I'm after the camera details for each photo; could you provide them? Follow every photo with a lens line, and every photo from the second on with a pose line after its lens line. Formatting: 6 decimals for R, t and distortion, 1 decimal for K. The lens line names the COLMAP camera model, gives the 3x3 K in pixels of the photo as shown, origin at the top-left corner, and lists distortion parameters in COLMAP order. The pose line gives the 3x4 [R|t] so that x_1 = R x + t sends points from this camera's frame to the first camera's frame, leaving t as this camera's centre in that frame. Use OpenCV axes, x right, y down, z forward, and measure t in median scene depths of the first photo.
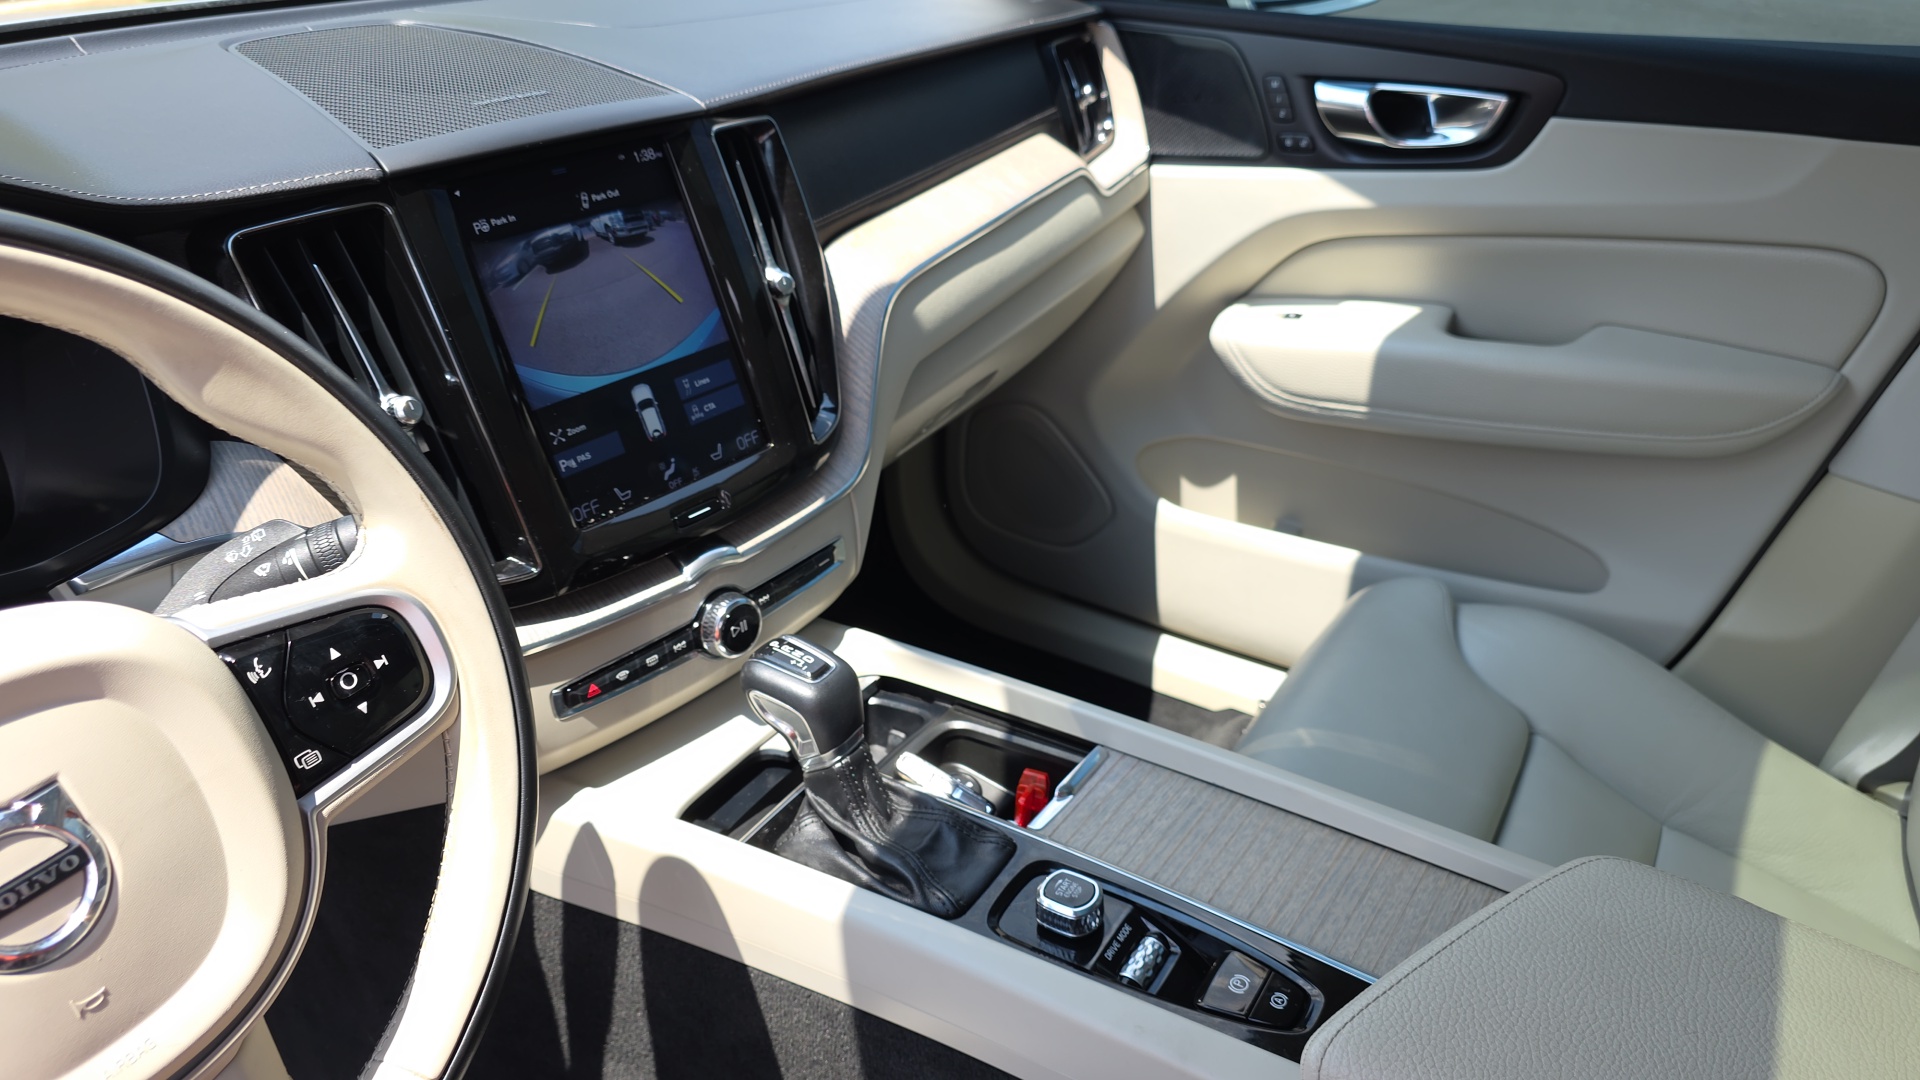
lens RADIAL K [[1305.9, 0, 949.5], [0, 1305.9, 523.7], [0, 0, 1]] dist [0.063855, -0.067054]
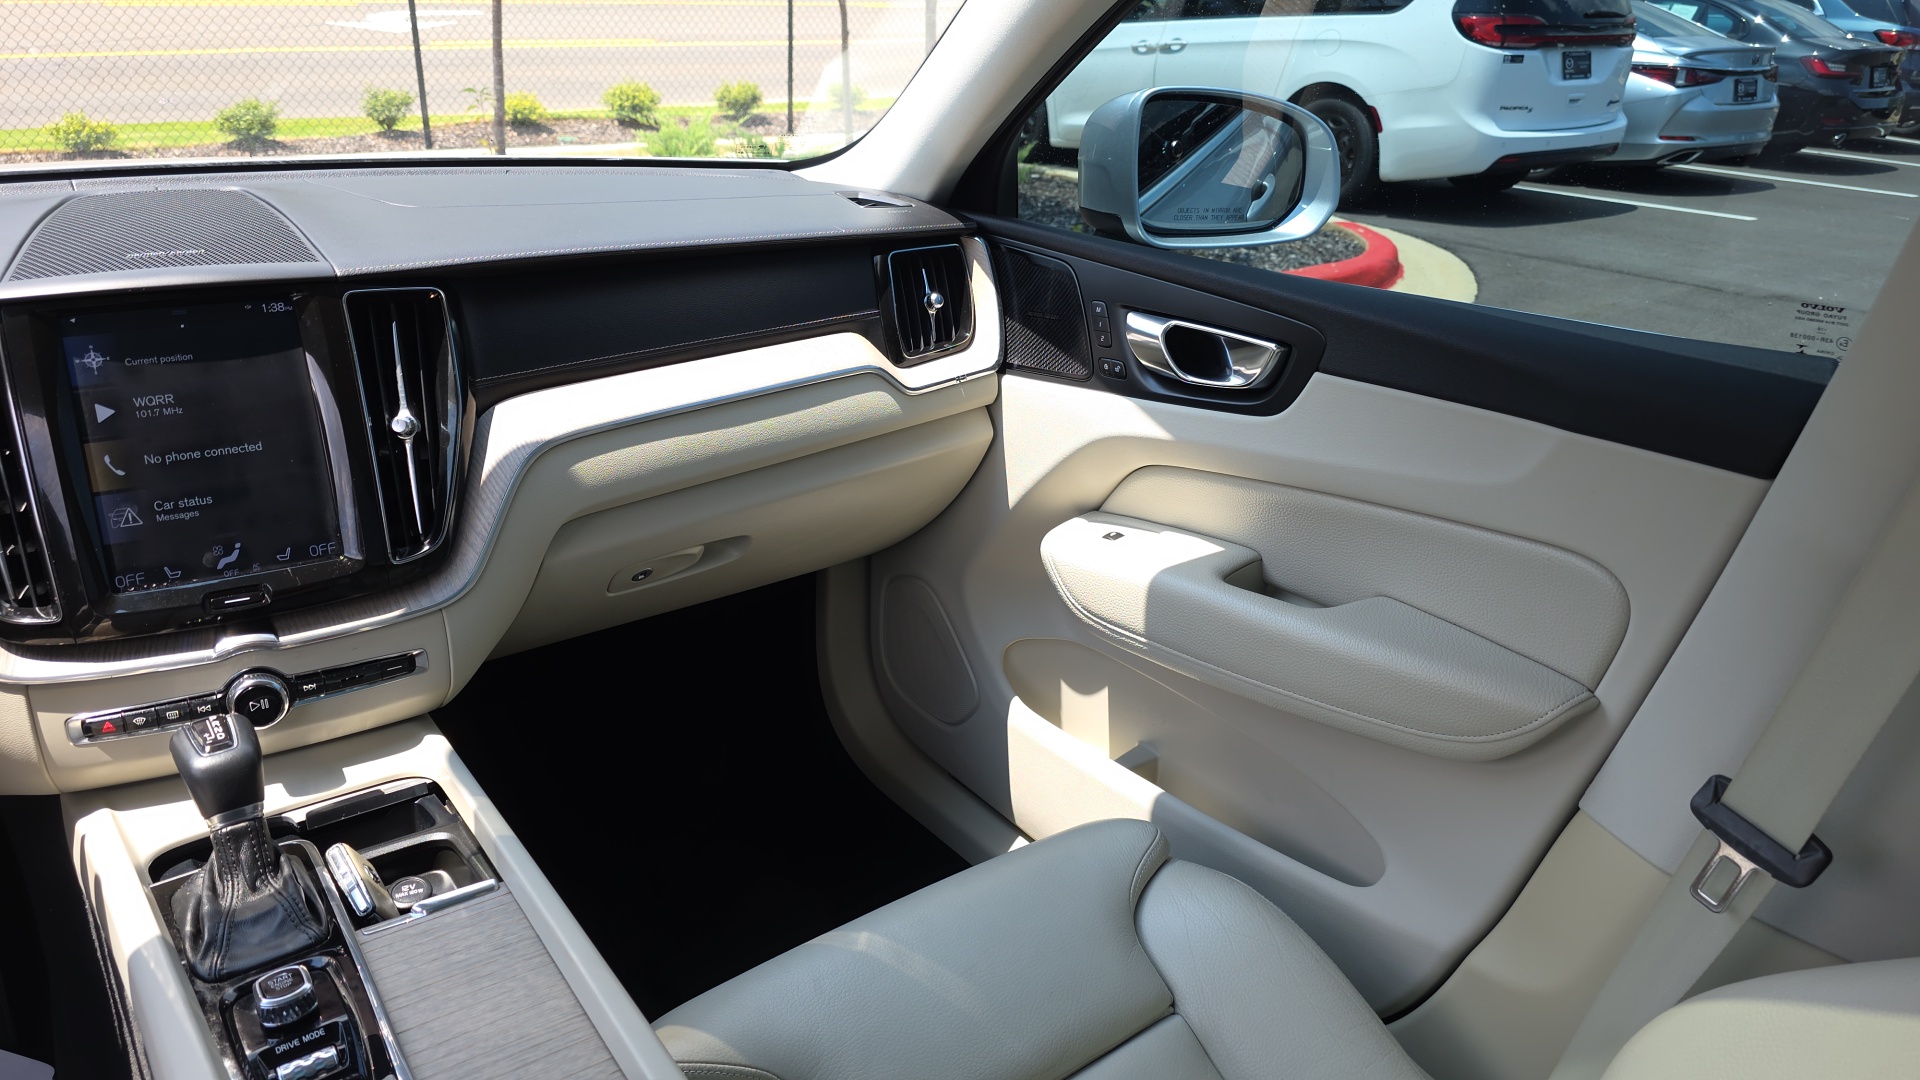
lens RADIAL K [[1305.9, 0, 946.1], [0, 1305.9, 535.1], [0, 0, 1]] dist [0.063855, -0.067054]
pose [[0.933093, 0.159037, -0.322561, 0.795547], [-0.193983, 0.977815, -0.079041, -0.097075], [0.302834, 0.136324, 0.943243, 0.053036]]
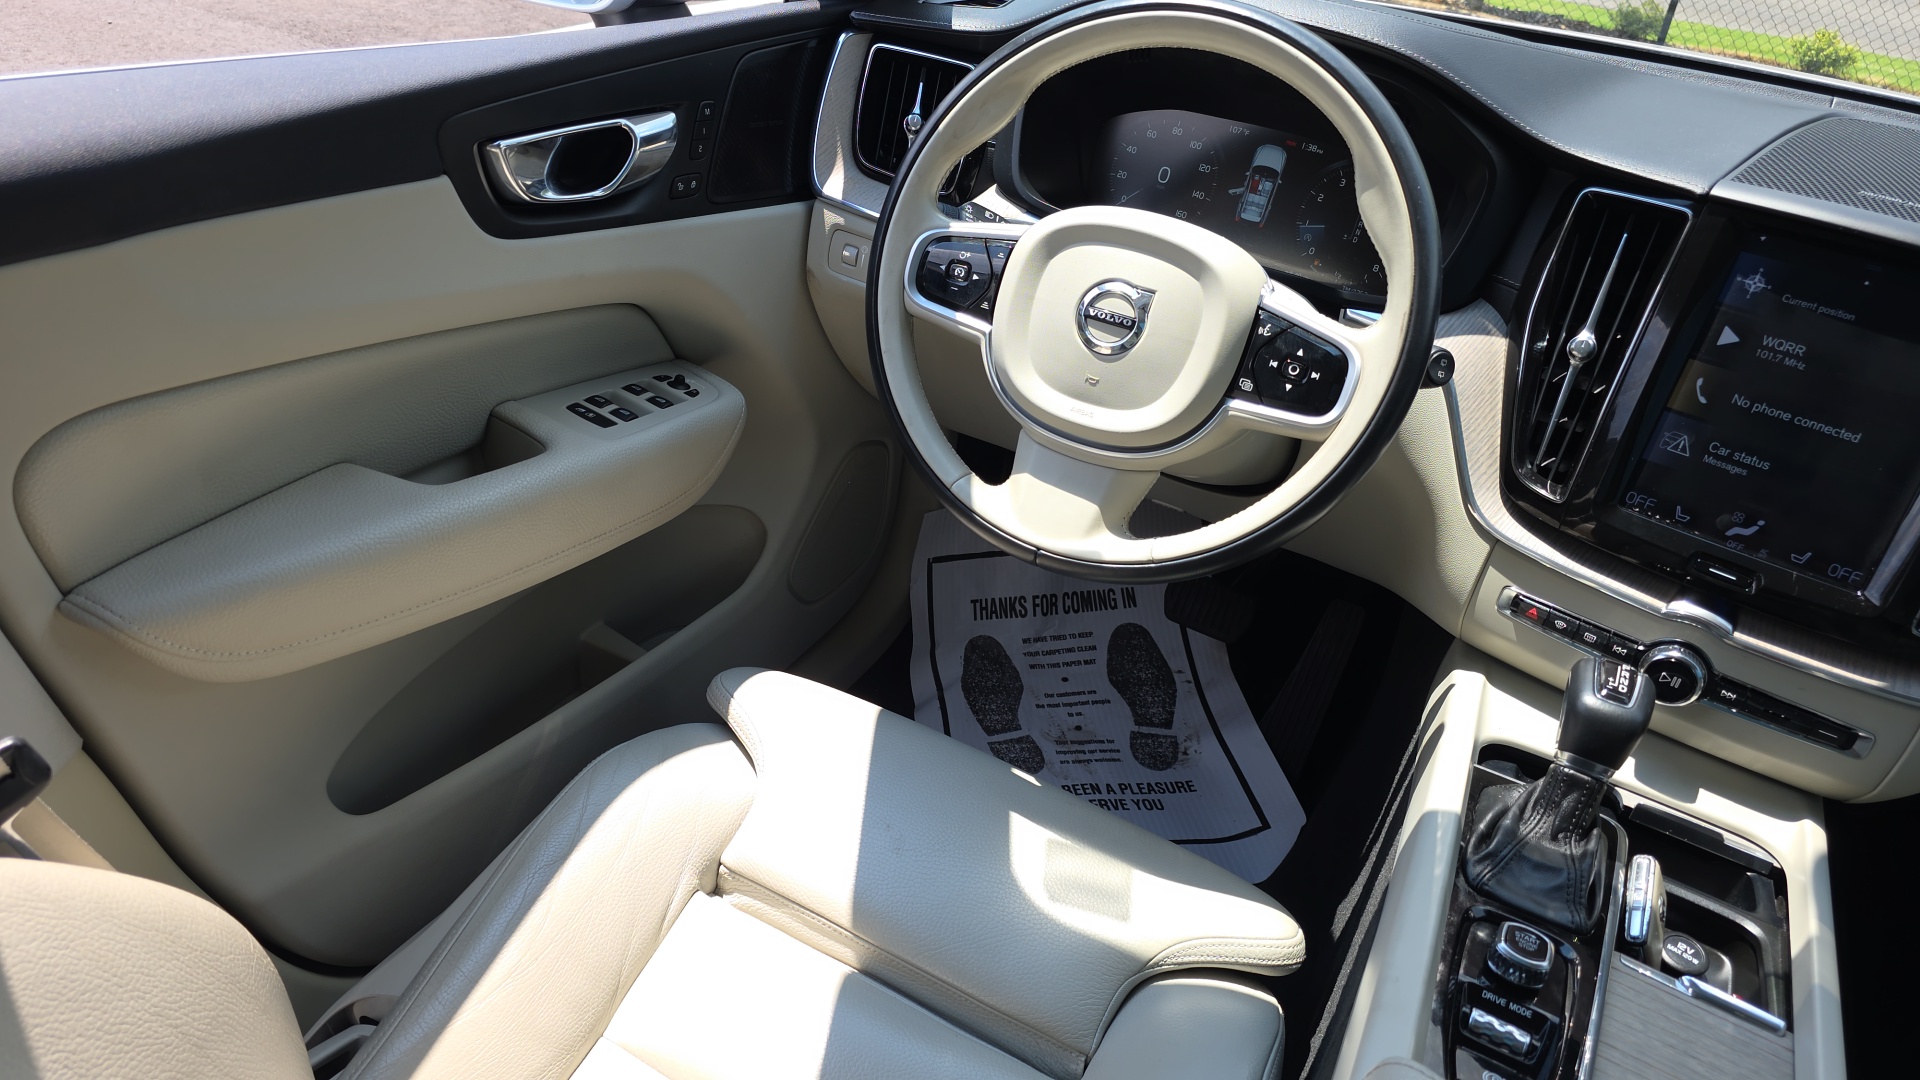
lens RADIAL K [[1305.9, 0, 929.0], [0, 1305.9, 540.7], [0, 0, 1]] dist [0.063855, -0.067054]
pose [[0.059319, 0.527145, -0.847702, 0.691429], [-0.582780, 0.707744, 0.399332, -0.083587], [0.810462, 0.470336, 0.349192, 0.071662]]
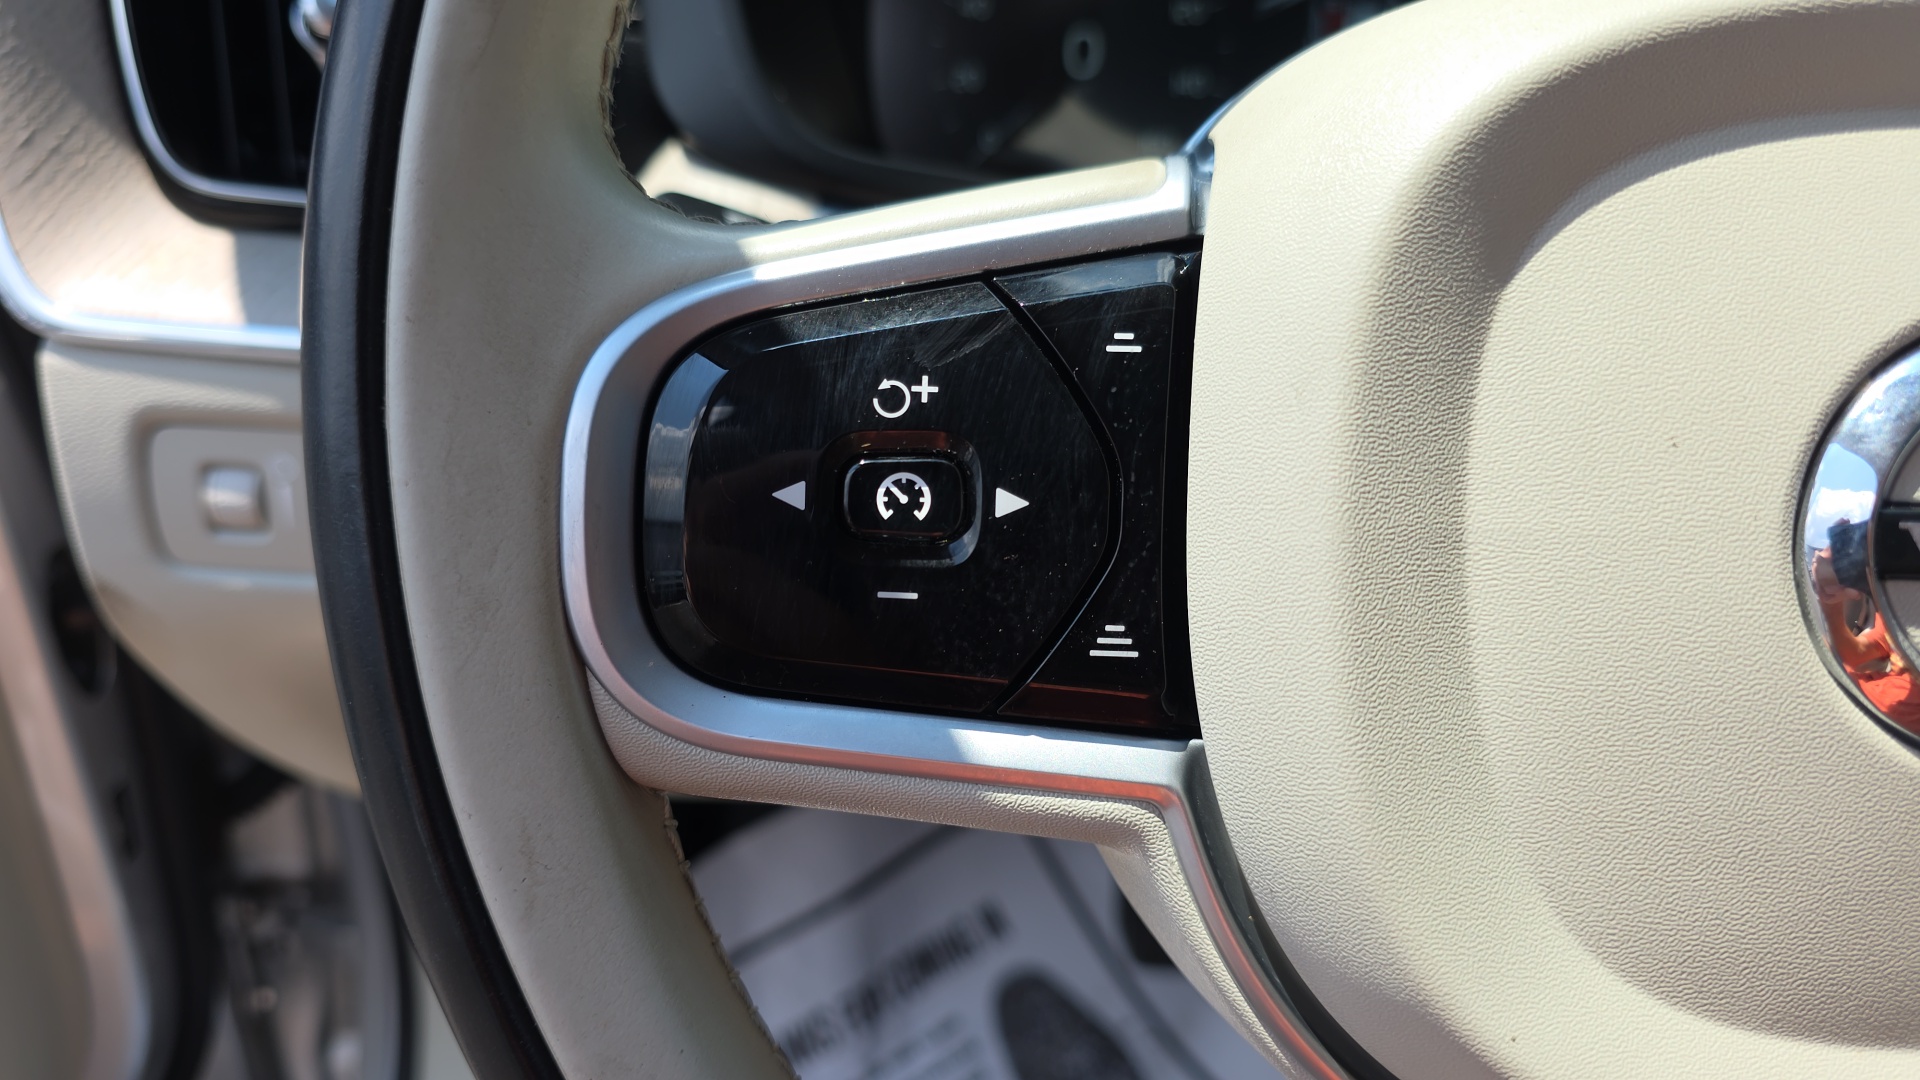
lens RADIAL K [[1305.9, 0, 921.8], [0, 1305.9, 547.6], [0, 0, 1]] dist [0.063855, -0.067054]
pose [[0.489619, 0.390158, -0.779775, -0.288373], [-0.430657, 0.885817, 0.172807, 0.173691], [0.758160, 0.251207, 0.601738, 0.279699]]
